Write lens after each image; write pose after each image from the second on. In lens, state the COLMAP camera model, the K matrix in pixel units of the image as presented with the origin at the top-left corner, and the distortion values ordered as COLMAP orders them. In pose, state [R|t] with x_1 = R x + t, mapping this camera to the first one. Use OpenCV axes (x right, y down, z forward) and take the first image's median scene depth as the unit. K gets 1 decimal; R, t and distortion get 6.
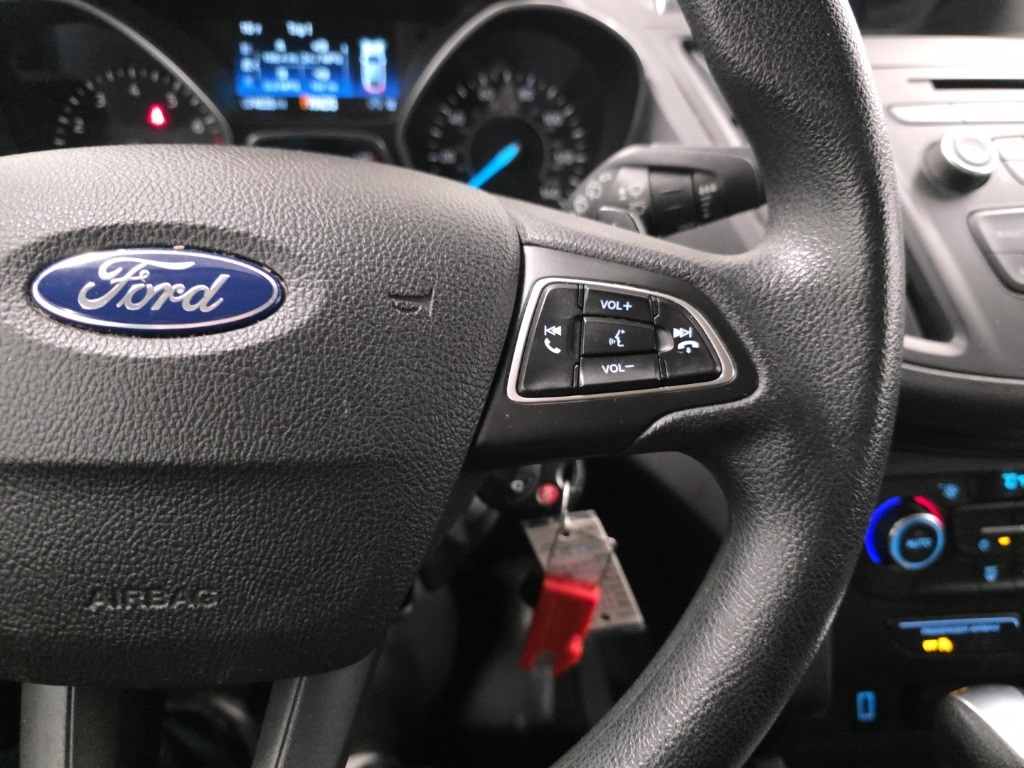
lens RADIAL K [[716.4, 0, 512.0], [0, 716.4, 384.0], [0, 0, 1]] dist [-0.029948, 0.006443]
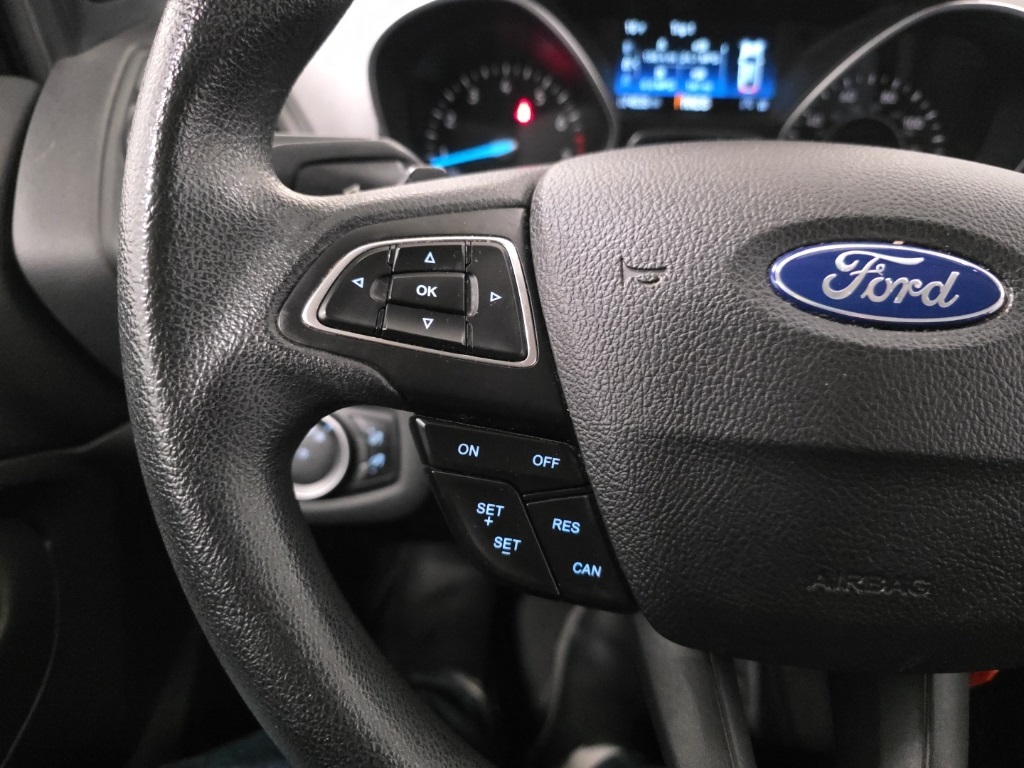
lens RADIAL K [[711.6, 0, 512.0], [0, 711.6, 384.0], [0, 0, 1]] dist [-0.011245, -0.007611]
pose [[0.989636, 0.059185, -0.130836, -0.437728], [-0.059145, 0.998241, 0.004189, 0.019389], [0.130854, 0.003593, 0.991395, -0.039922]]
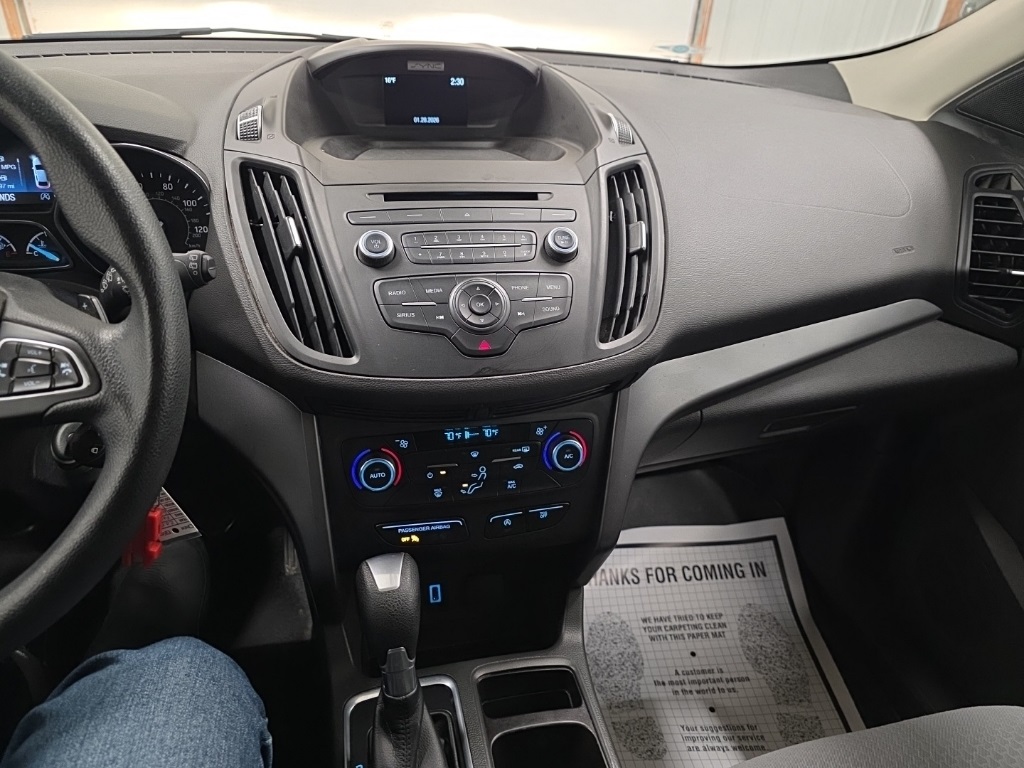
lens RADIAL K [[684.7, 0, 518.7], [0, 684.7, 382.1], [0, 0, 1]] dist [0.035736, -0.026299]
pose [[0.991071, -0.035474, 0.128527, 0.679838], [0.034676, 0.999363, 0.008444, 0.003363], [-0.128745, -0.003912, 0.991670, -0.619299]]
